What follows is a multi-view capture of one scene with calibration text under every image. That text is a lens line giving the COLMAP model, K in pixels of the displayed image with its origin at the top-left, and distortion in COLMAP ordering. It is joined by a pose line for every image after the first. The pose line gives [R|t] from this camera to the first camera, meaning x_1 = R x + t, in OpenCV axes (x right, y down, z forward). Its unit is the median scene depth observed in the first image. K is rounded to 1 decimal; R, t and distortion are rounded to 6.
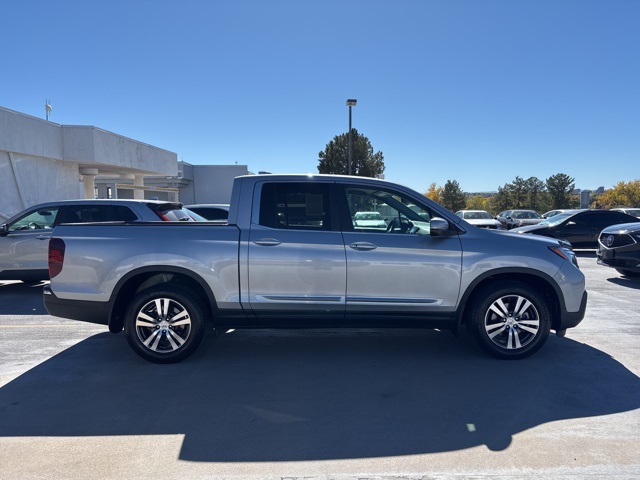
lens RADIAL K [[481.8, 0, 320.0], [0, 481.8, 240.0], [0, 0, 1]] dist [0.053316, -0.056123]
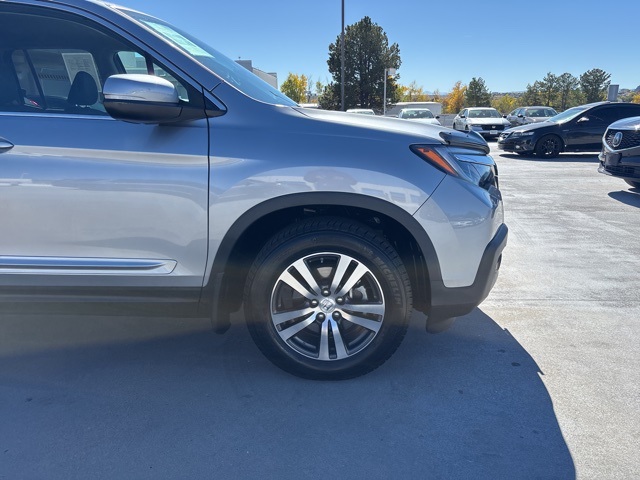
lens RADIAL K [[481.8, 0, 320.0], [0, 481.8, 240.0], [0, 0, 1]] dist [0.053316, -0.056123]
pose [[0.999243, 0.007837, -0.038116, 0.193226], [-0.000223, 0.980648, 0.195780, 0.005794], [0.038913, -0.195623, 0.979907, 0.262377]]
